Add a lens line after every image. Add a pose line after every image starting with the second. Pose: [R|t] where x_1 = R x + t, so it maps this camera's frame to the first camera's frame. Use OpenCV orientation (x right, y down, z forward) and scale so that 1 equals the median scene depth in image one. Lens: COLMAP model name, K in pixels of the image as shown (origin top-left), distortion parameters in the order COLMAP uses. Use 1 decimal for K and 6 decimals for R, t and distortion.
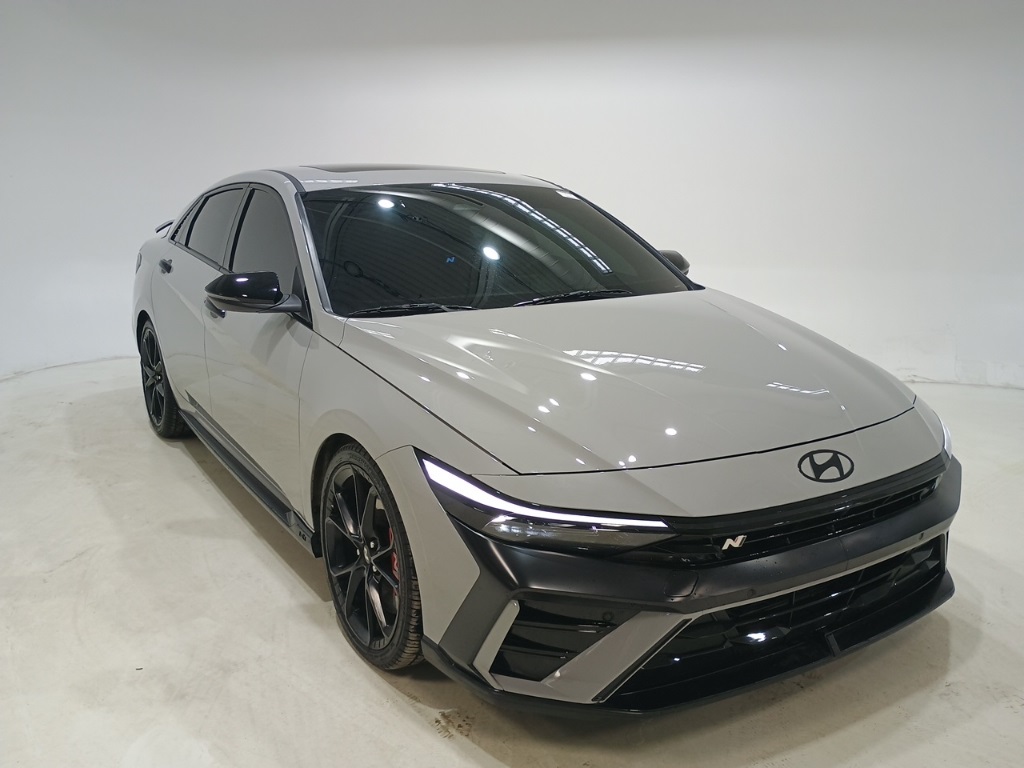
lens RADIAL K [[908.0, 0, 513.9], [0, 908.0, 364.5], [0, 0, 1]] dist [0.019063, -0.004847]
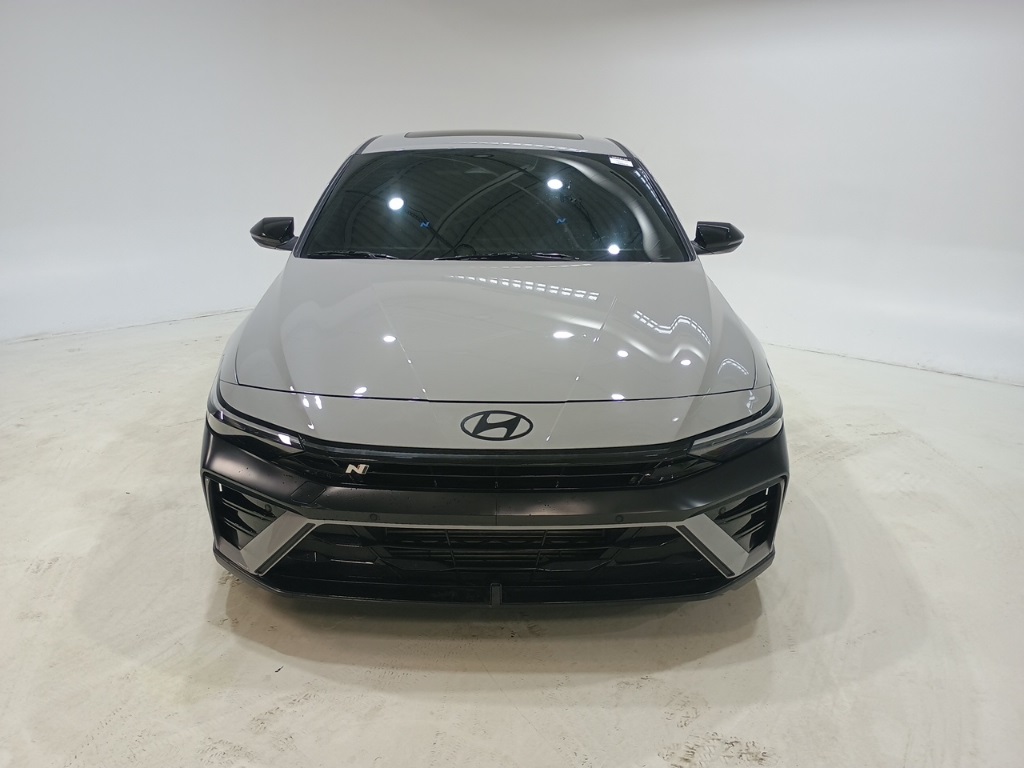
lens RADIAL K [[905.9, 0, 512.0], [0, 905.9, 384.0], [0, 0, 1]] dist [0.062395, -0.004867]
pose [[0.849412, 0.147522, -0.506692, 0.875305], [-0.116901, 0.988879, 0.091938, -0.034359], [0.514619, -0.018861, 0.857211, 0.110210]]
